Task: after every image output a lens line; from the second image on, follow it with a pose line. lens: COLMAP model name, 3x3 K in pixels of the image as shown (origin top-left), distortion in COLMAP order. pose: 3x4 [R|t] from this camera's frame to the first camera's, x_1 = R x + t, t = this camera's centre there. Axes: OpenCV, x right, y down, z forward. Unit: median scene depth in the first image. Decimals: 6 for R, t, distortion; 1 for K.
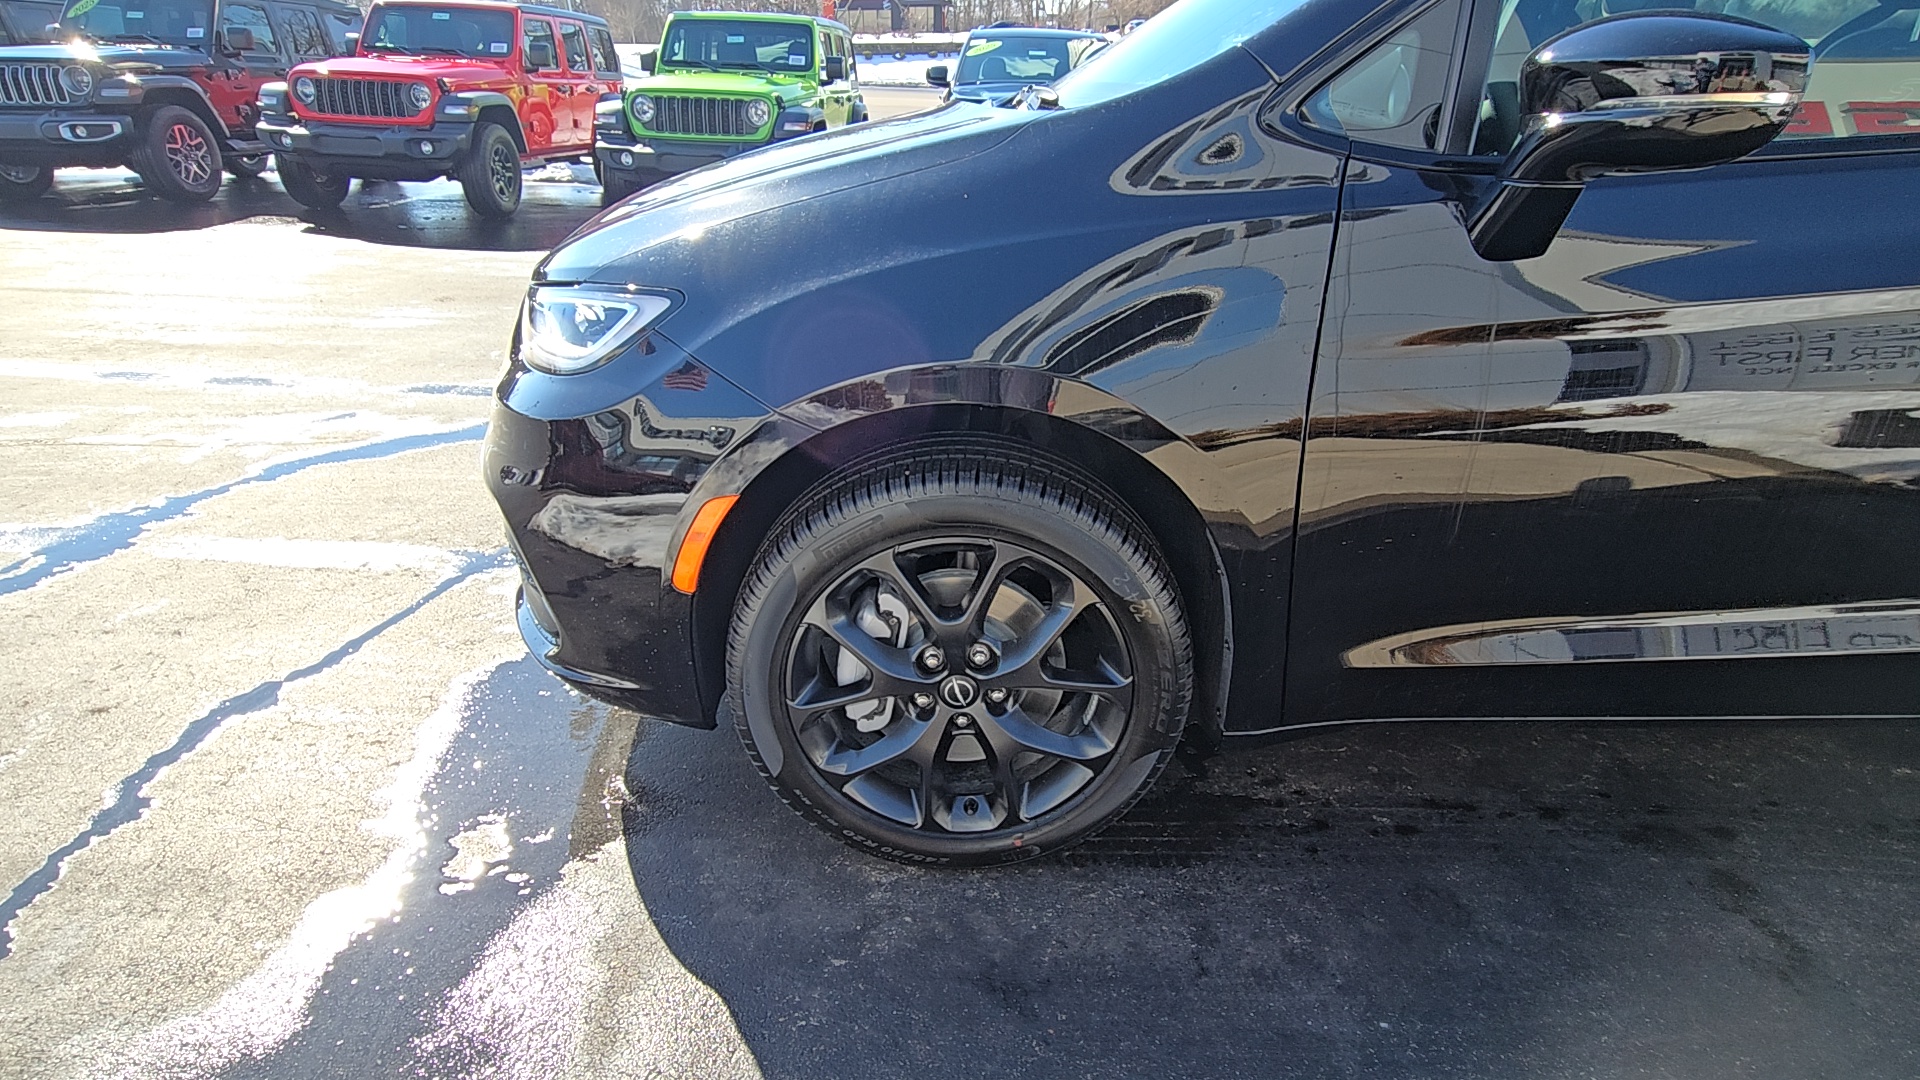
lens RADIAL K [[972.8, 0, 945.9], [0, 972.8, 540.7], [0, 0, 1]] dist [0.000191, 0.000361]
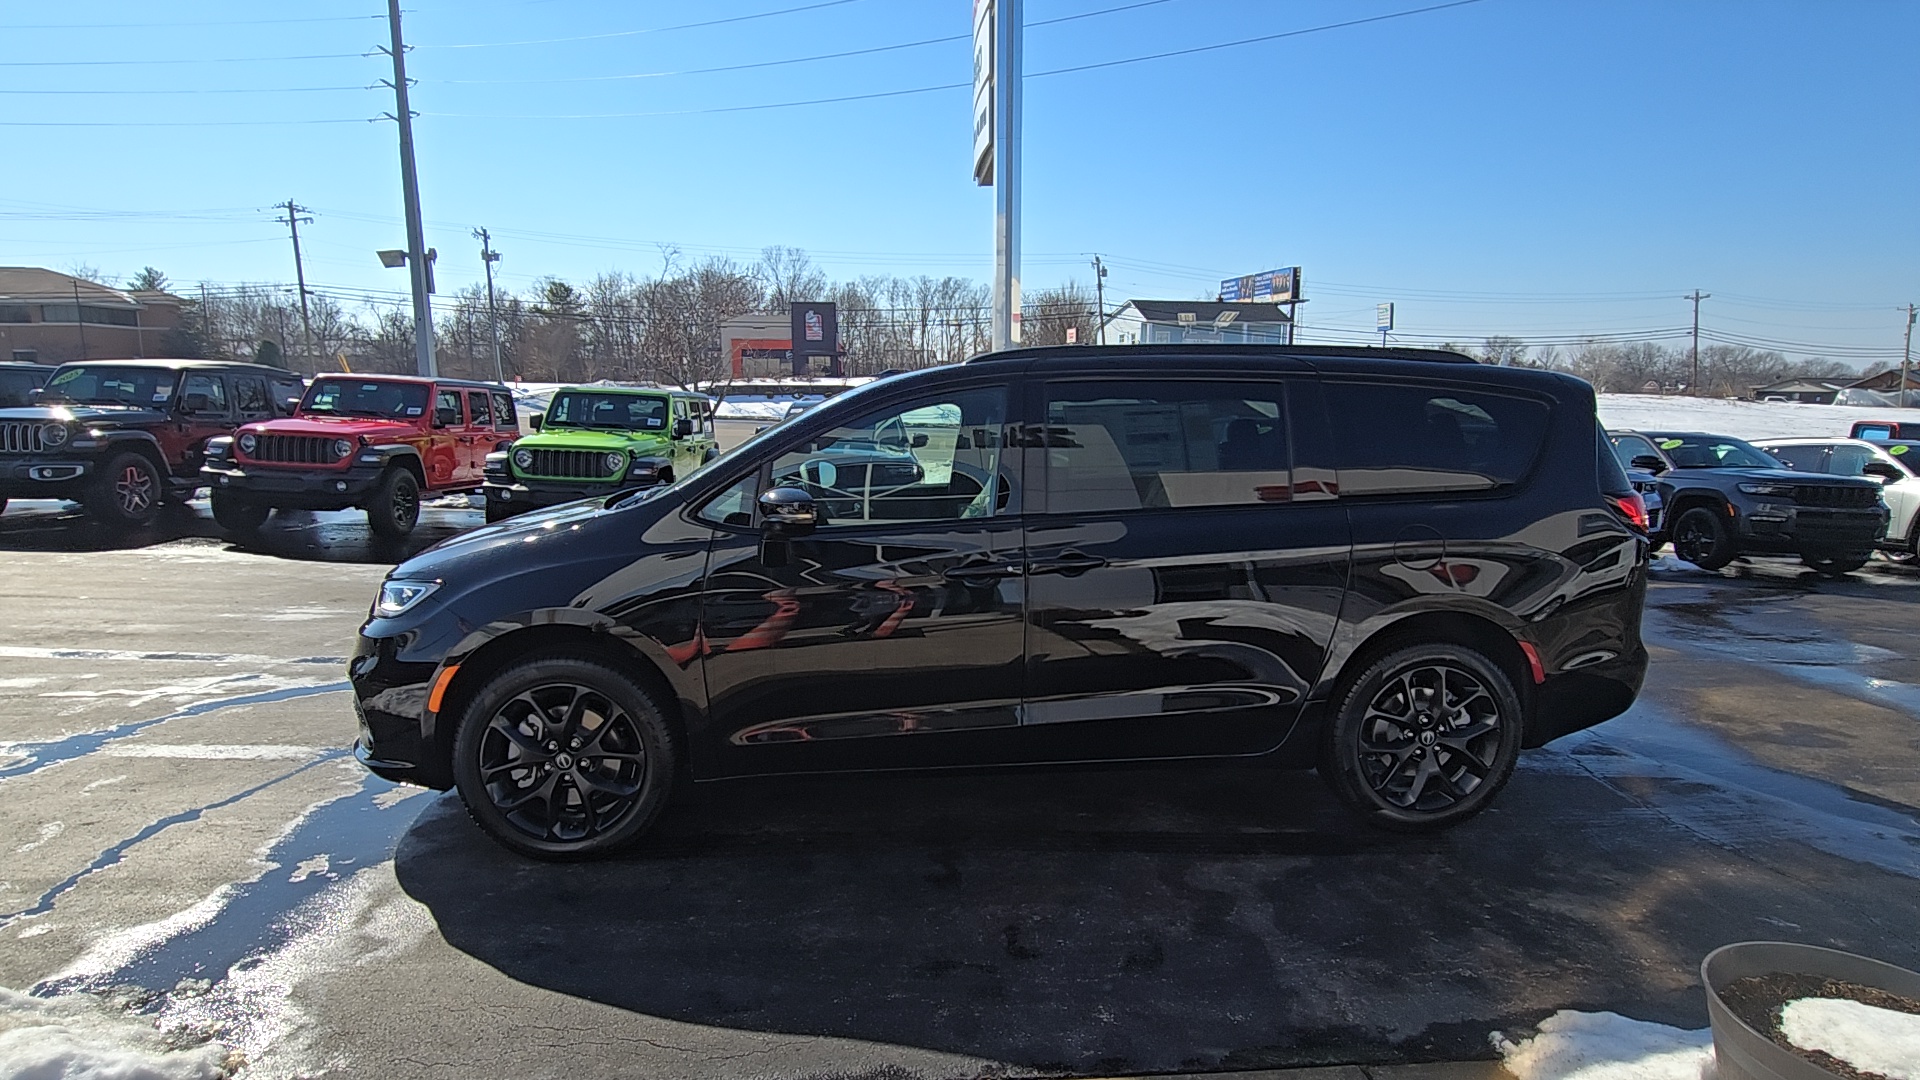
lens RADIAL K [[972.8, 0, 950.5], [0, 972.8, 539.6], [0, 0, 1]] dist [0.000191, 0.000361]
pose [[0.995136, -0.002488, 0.098475, 0.126980], [0.032608, 0.951643, -0.305470, 0.072835], [-0.092953, 0.307195, 0.947096, -0.245826]]
